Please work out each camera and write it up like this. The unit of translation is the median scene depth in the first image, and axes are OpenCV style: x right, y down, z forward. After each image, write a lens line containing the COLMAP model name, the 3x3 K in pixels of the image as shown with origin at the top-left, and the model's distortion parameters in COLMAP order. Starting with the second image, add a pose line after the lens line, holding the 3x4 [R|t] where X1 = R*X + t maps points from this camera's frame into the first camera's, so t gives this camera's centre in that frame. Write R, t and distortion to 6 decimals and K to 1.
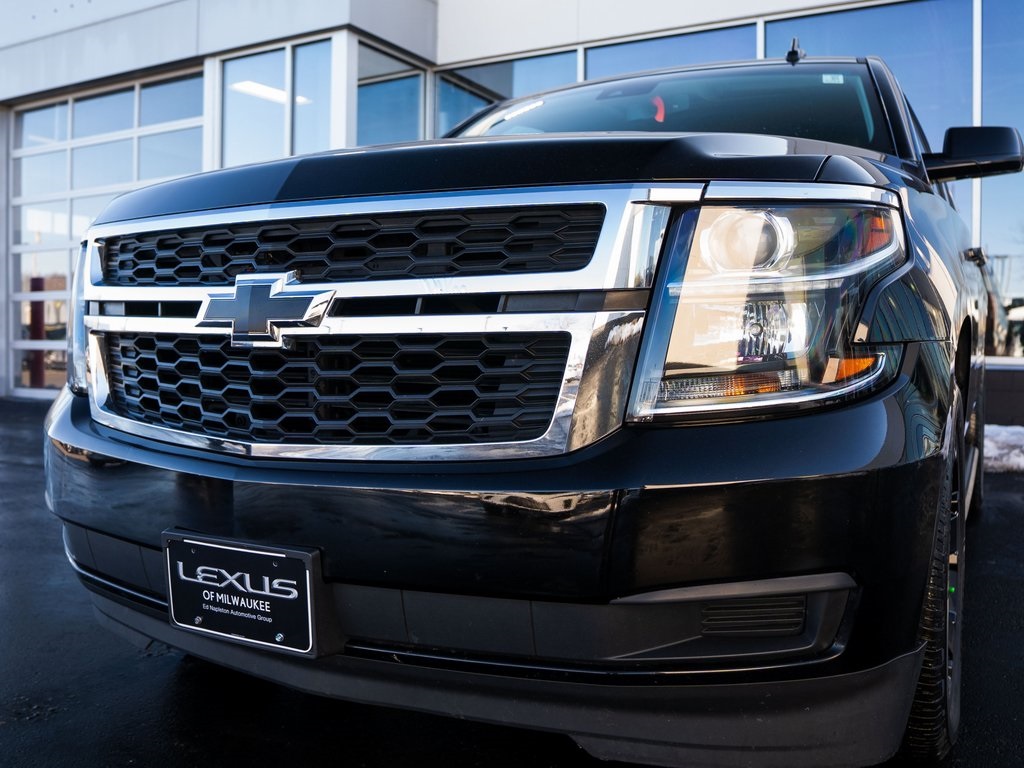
lens RADIAL K [[928.9, 0, 507.3], [0, 928.9, 375.4], [0, 0, 1]] dist [-0.060935, 0.000000]
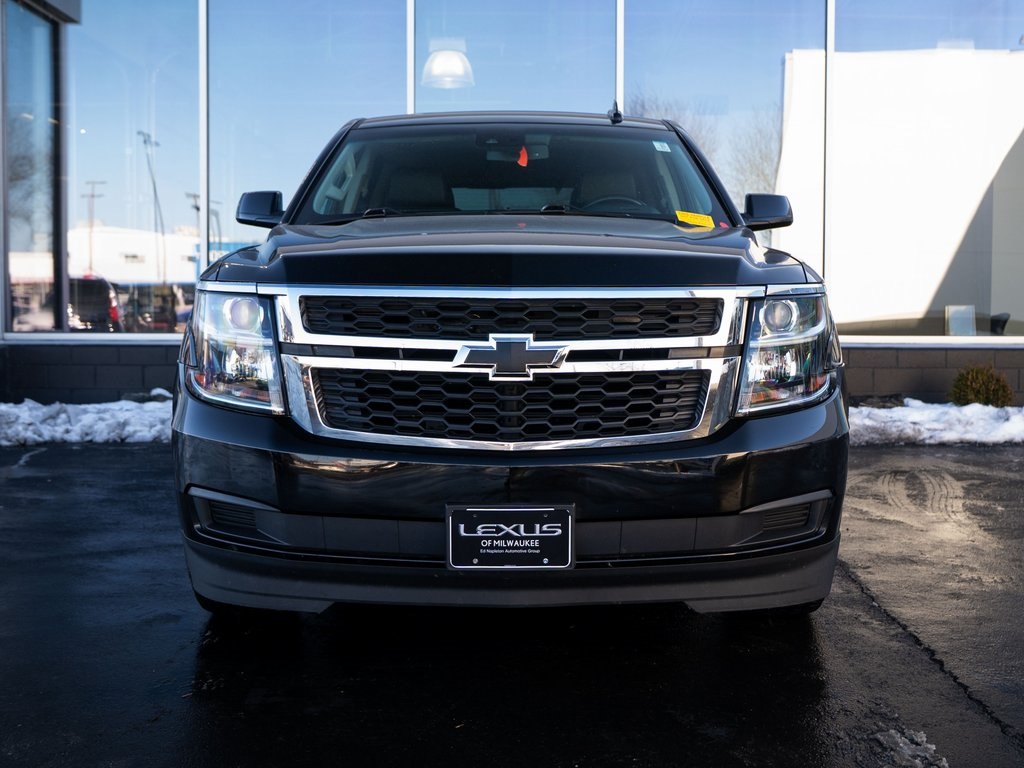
lens RADIAL K [[1204.1, 0, 509.8], [0, 1204.1, 383.7], [0, 0, 1]] dist [-0.045443, 0.000000]
pose [[0.880796, -0.037050, 0.472044, -1.210402], [0.022377, 0.999077, 0.036663, -0.098814], [-0.472966, -0.021730, 0.880813, -0.774351]]
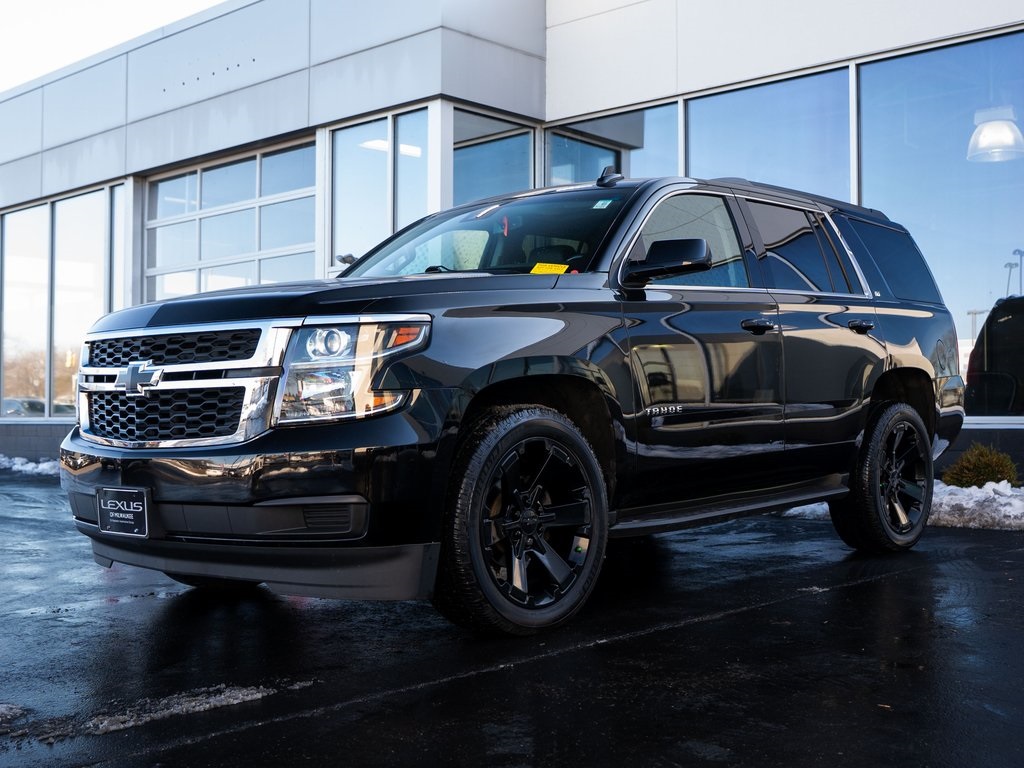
lens RADIAL K [[1204.1, 0, 513.1], [0, 1204.1, 386.5], [0, 0, 1]] dist [-0.045443, 0.000000]
pose [[0.974076, -0.014510, -0.225757, 1.167826], [0.000610, 0.998106, -0.061518, 0.114400], [0.226222, 0.059785, 0.972239, -1.442000]]
